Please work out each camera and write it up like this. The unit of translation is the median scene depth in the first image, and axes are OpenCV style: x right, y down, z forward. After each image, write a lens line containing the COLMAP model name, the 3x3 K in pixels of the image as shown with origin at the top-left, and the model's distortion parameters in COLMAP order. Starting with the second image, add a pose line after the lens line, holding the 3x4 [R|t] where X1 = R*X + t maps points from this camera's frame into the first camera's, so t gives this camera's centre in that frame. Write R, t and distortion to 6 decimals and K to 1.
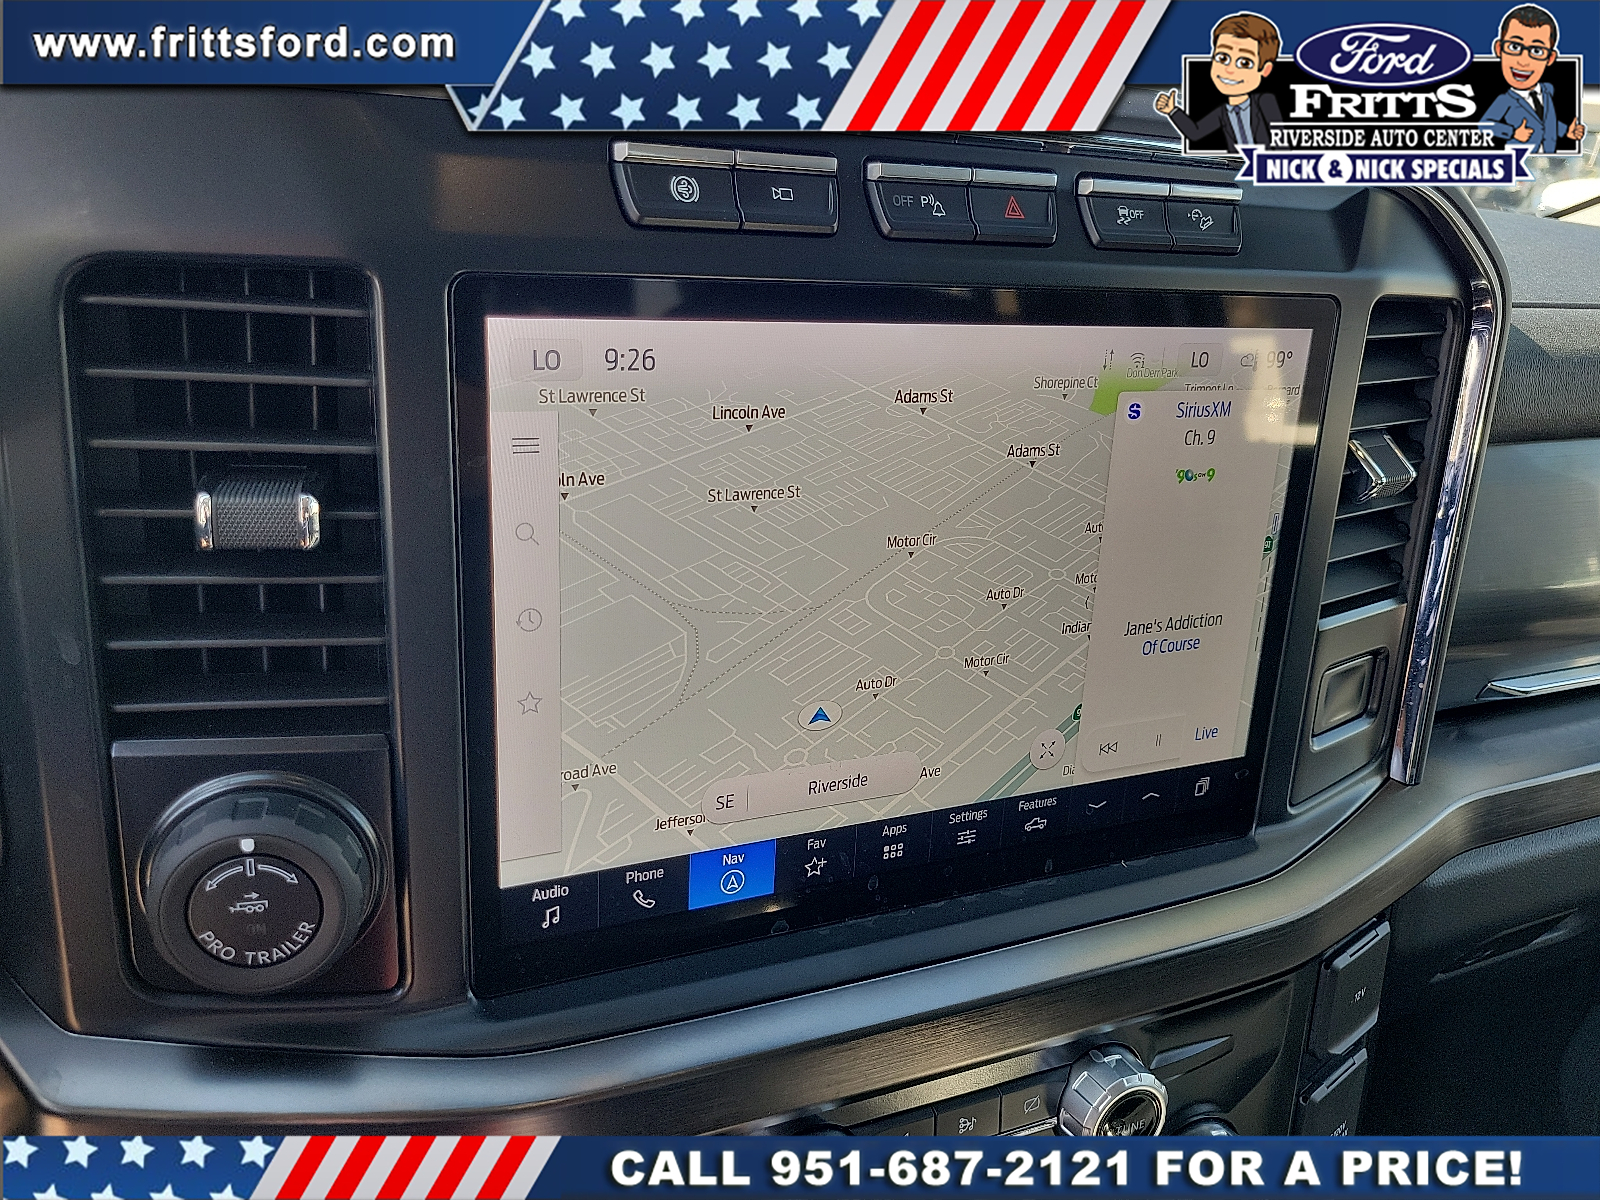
lens RADIAL K [[1227.2, 0, 796.6], [0, 1227.2, 604.4], [0, 0, 1]] dist [0.008924, -0.001649]
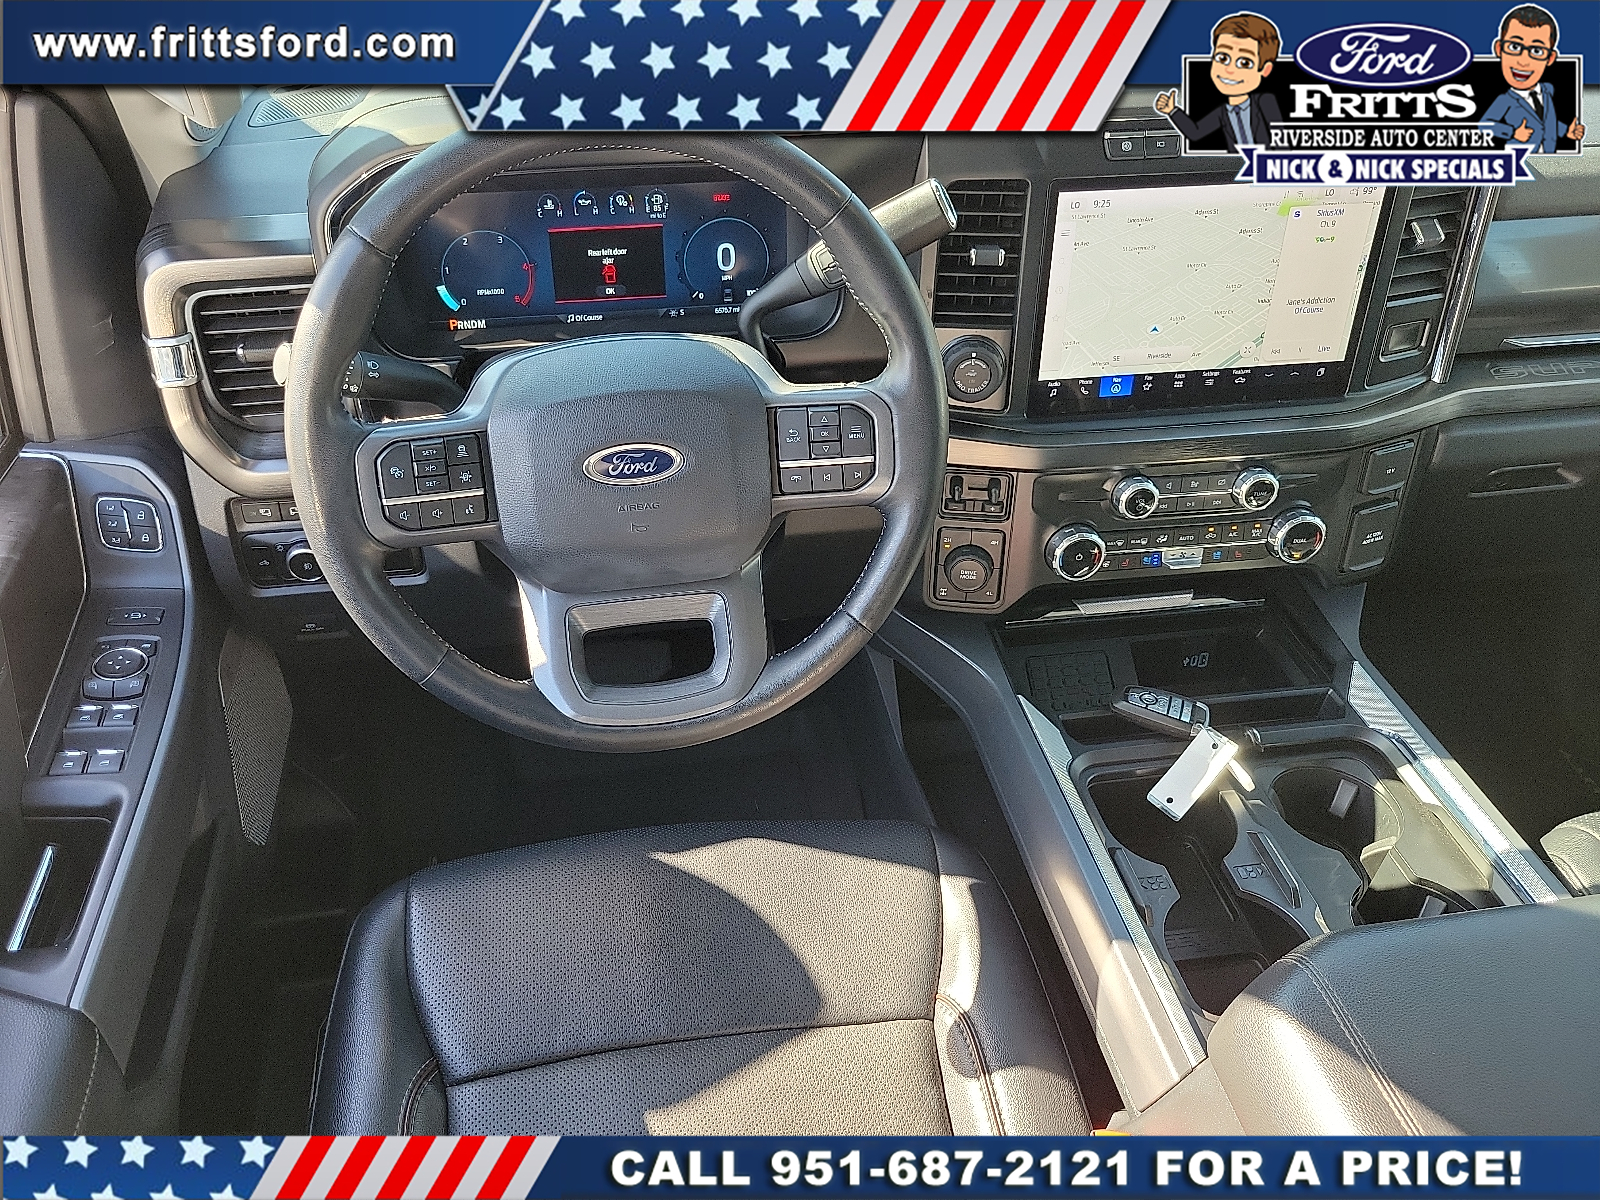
lens RADIAL K [[1210.8, 0, 793.7], [0, 1210.8, 573.2], [0, 0, 1]] dist [0.051554, -0.002296]
pose [[0.956469, 0.102000, -0.273429, 0.044249], [-0.036176, 0.971145, 0.235728, 0.004857], [0.289583, -0.215575, 0.932561, -1.802497]]
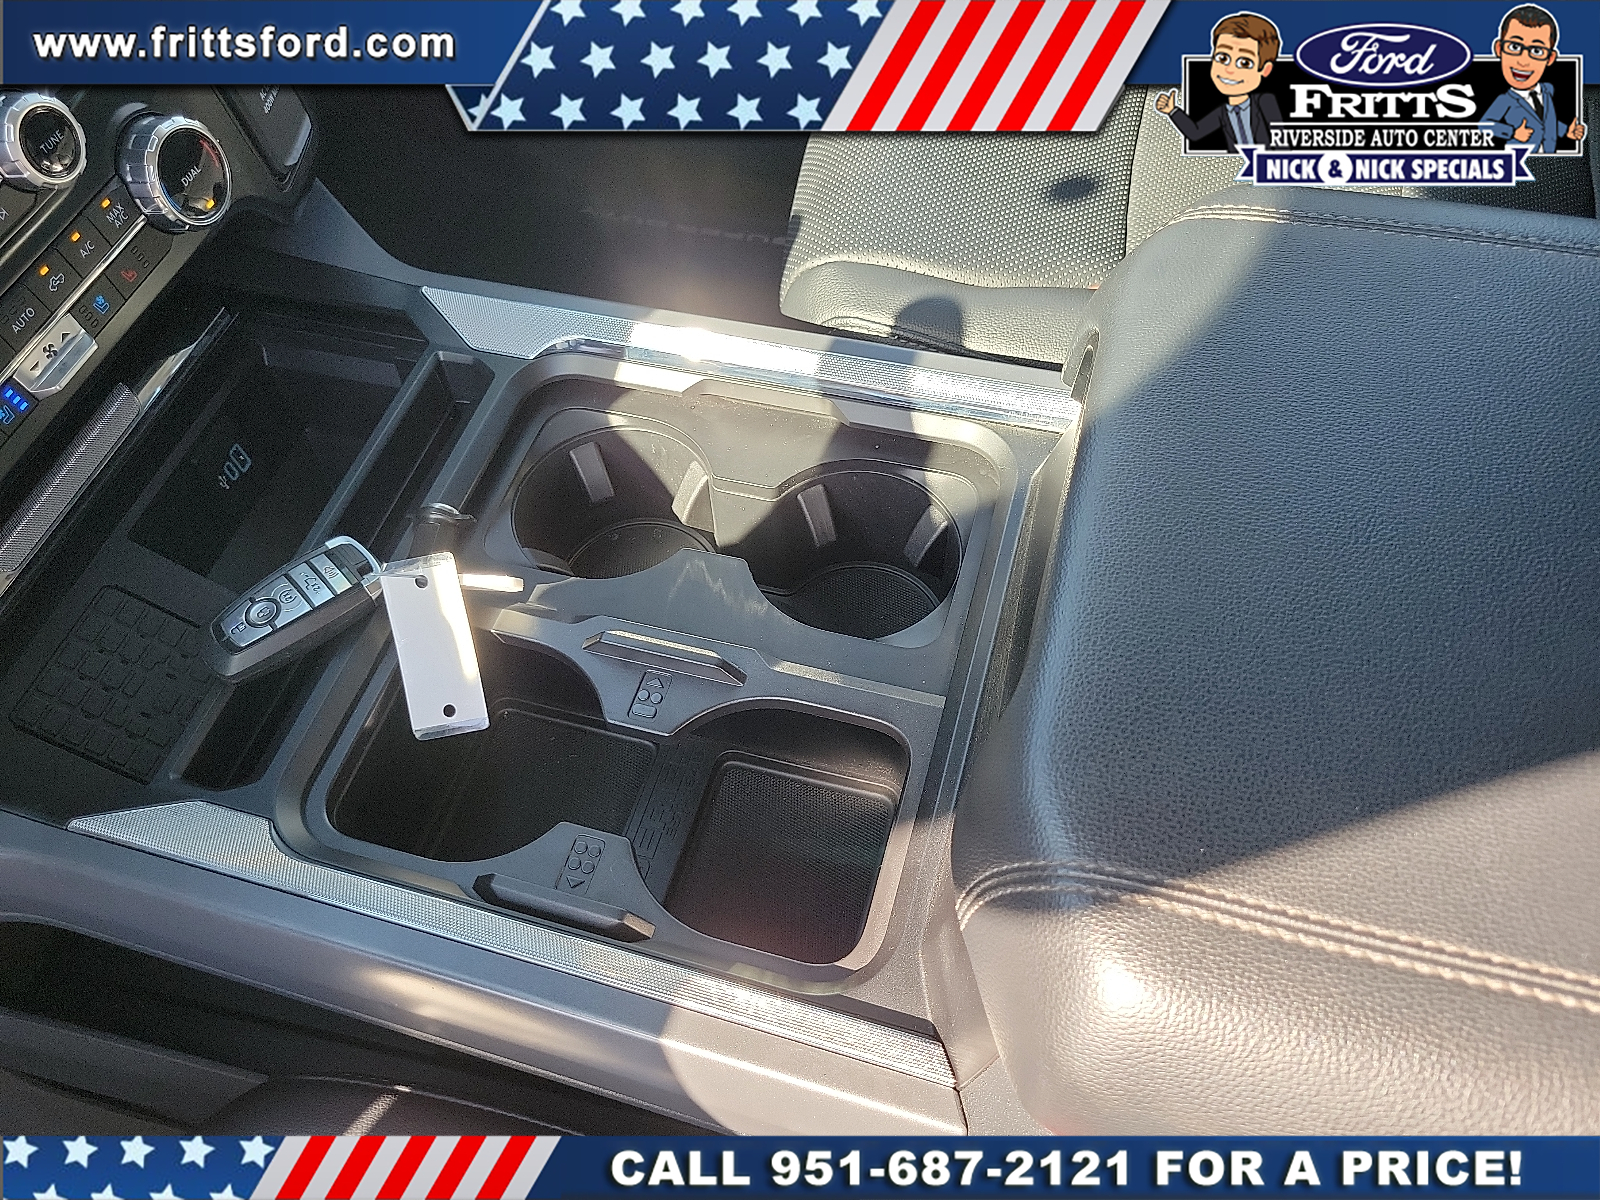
lens RADIAL K [[1227.2, 0, 796.6], [0, 1227.2, 604.4], [0, 0, 1]] dist [0.008924, -0.001649]
pose [[0.663981, -0.688204, 0.292413, 0.088943], [0.397050, 0.655866, 0.642022, 0.237183], [-0.633625, -0.310187, 0.708733, -0.468341]]
